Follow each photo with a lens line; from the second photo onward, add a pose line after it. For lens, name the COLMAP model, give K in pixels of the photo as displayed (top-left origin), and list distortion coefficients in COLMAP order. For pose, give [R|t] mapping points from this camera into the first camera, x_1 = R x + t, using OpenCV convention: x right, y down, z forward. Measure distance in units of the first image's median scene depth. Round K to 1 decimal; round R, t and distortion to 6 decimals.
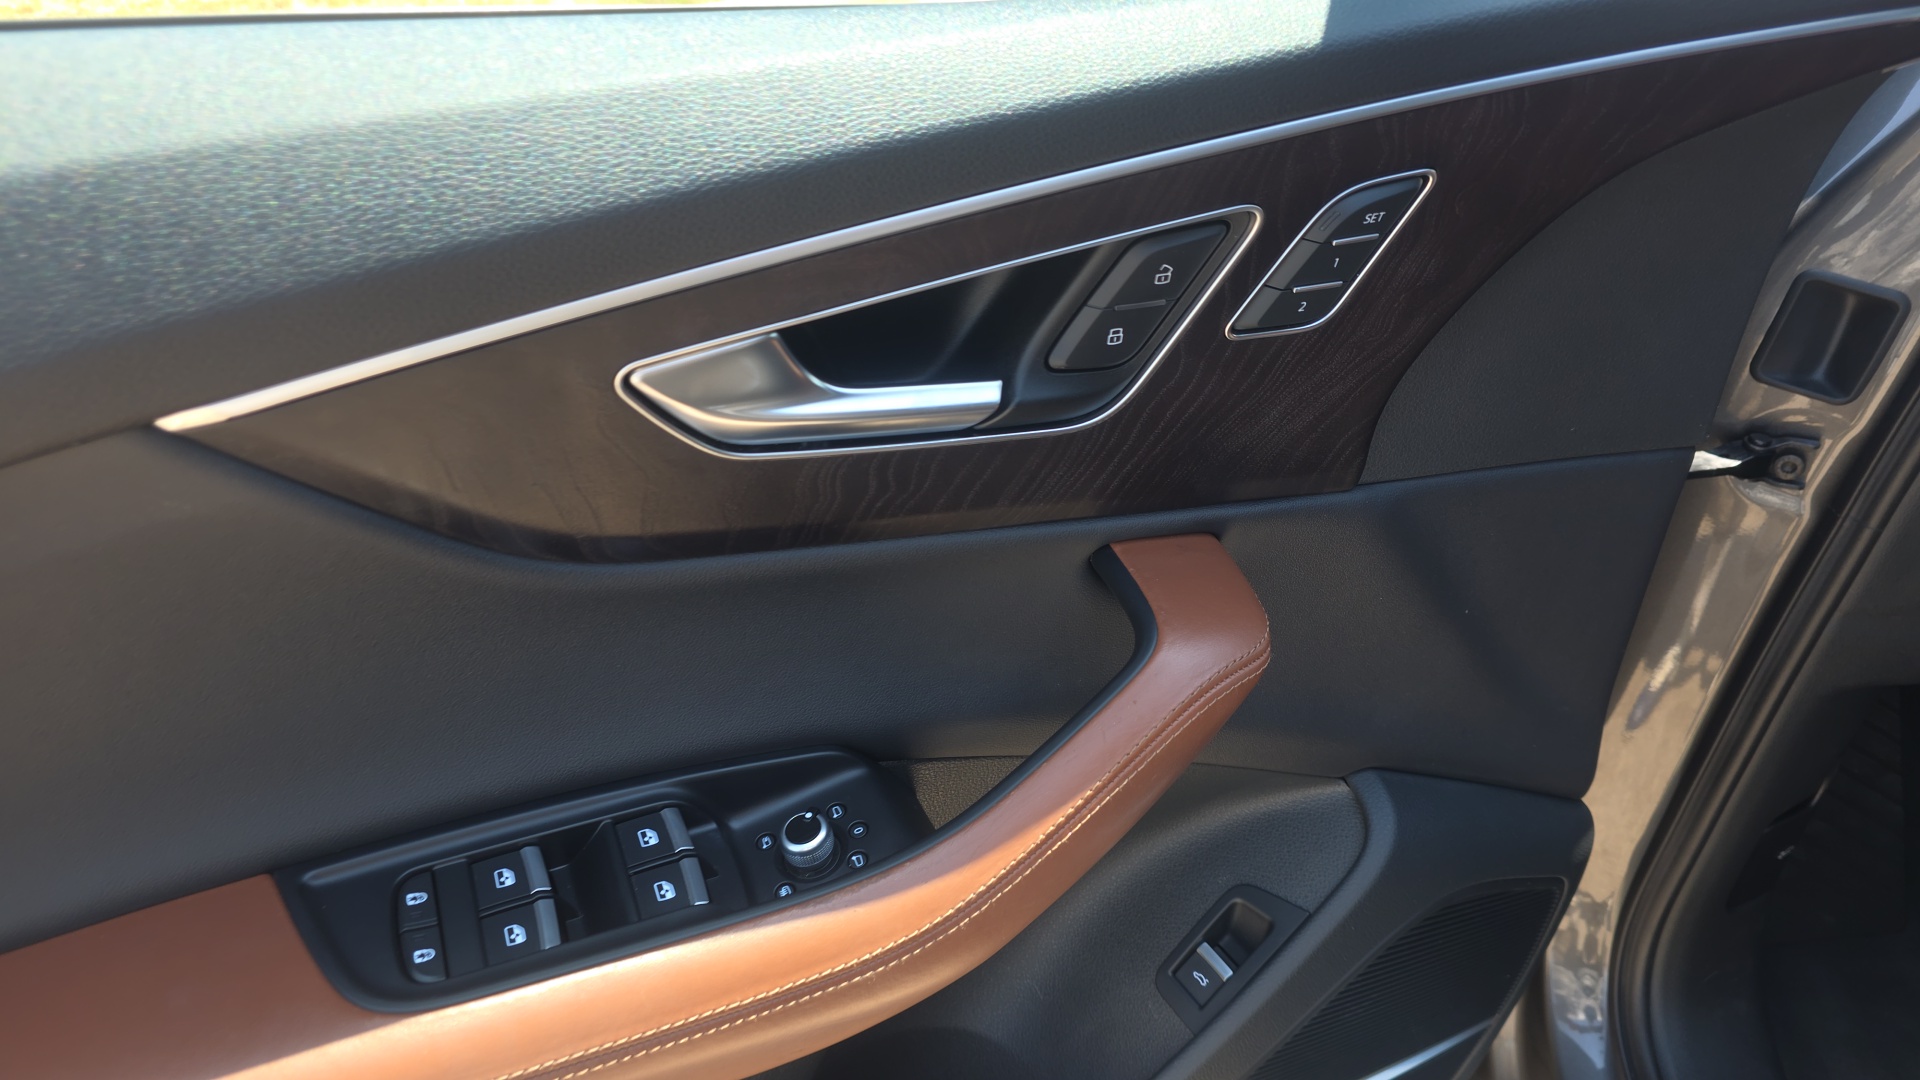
lens RADIAL K [[1280.6, 0, 1005.3], [0, 1280.6, 545.8], [0, 0, 1]] dist [0.024638, -0.002585]
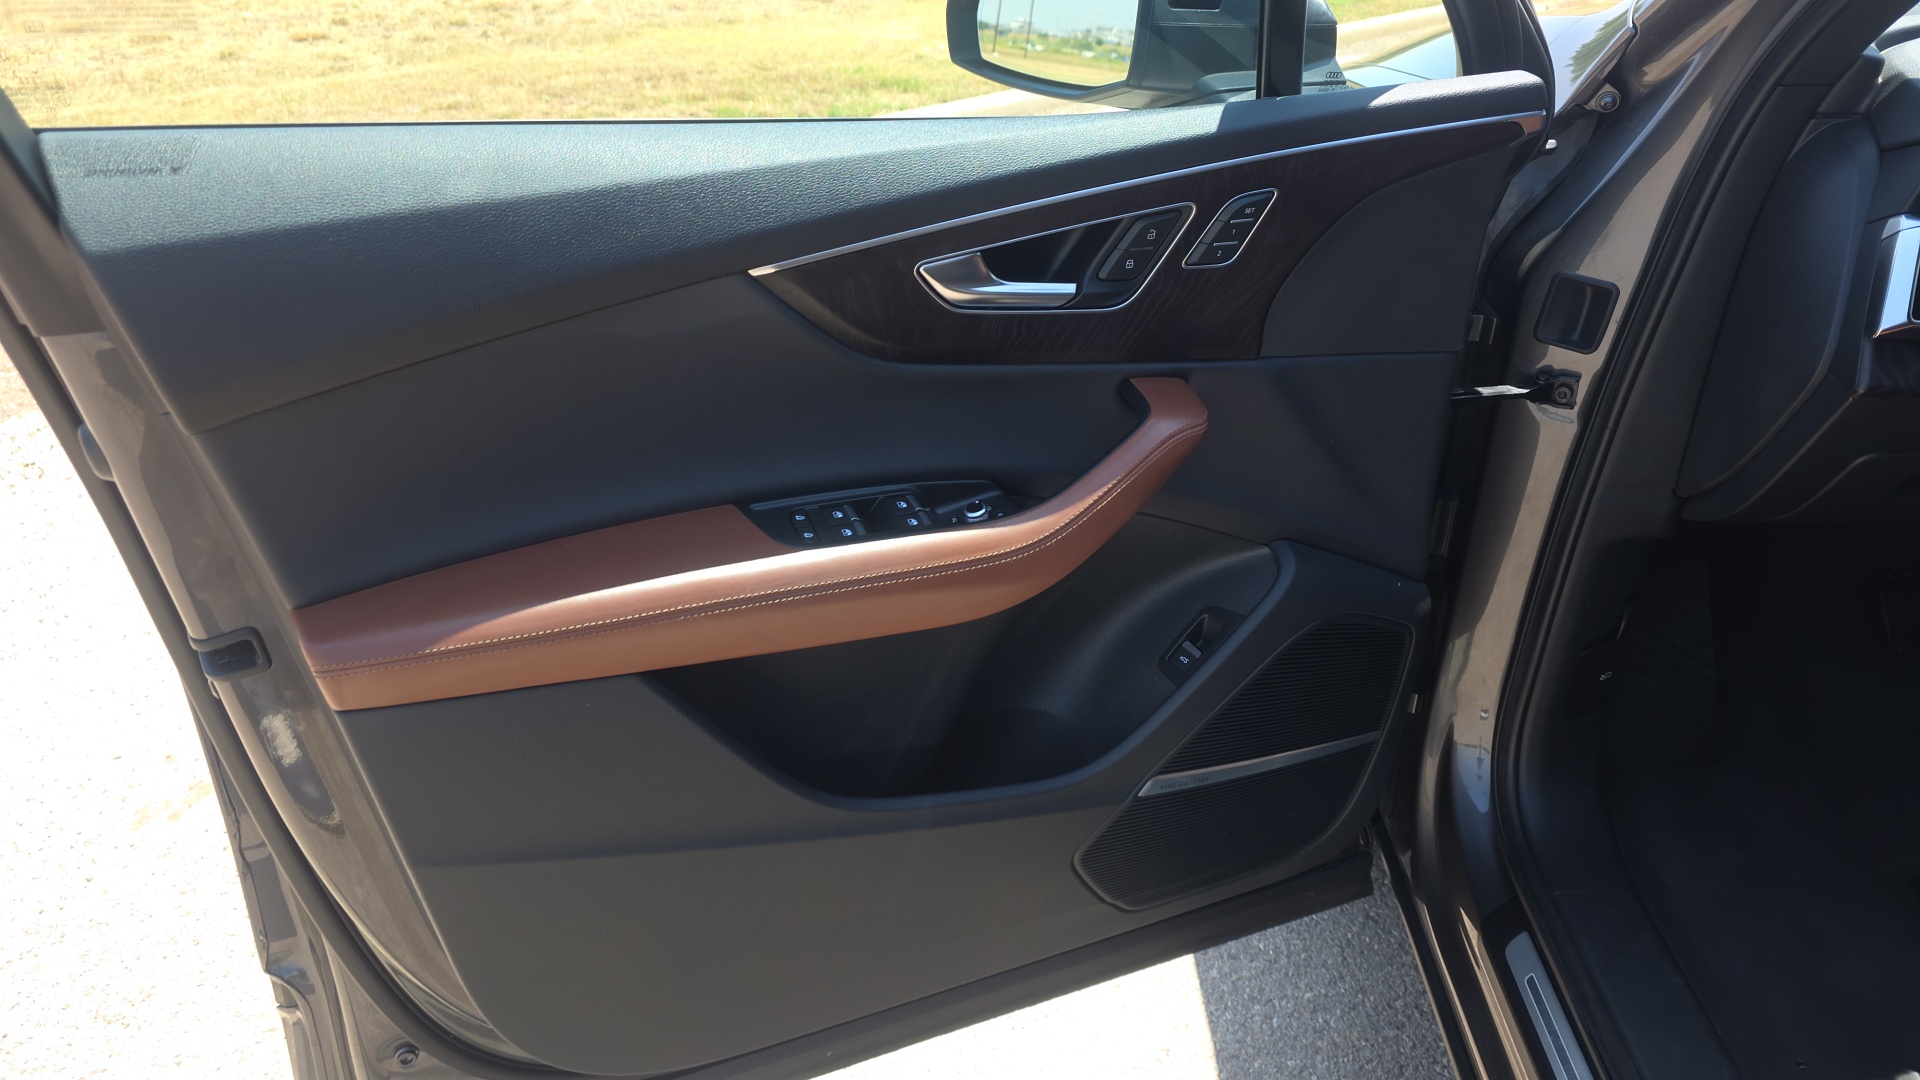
lens RADIAL K [[1314.6, 0, 997.6], [0, 1314.6, 527.9], [0, 0, 1]] dist [0.057293, -0.055546]
pose [[0.998413, 0.015985, -0.053991, -0.008823], [-0.021513, 0.994405, -0.103421, 0.504593], [0.052036, 0.104418, 0.993171, -1.151056]]
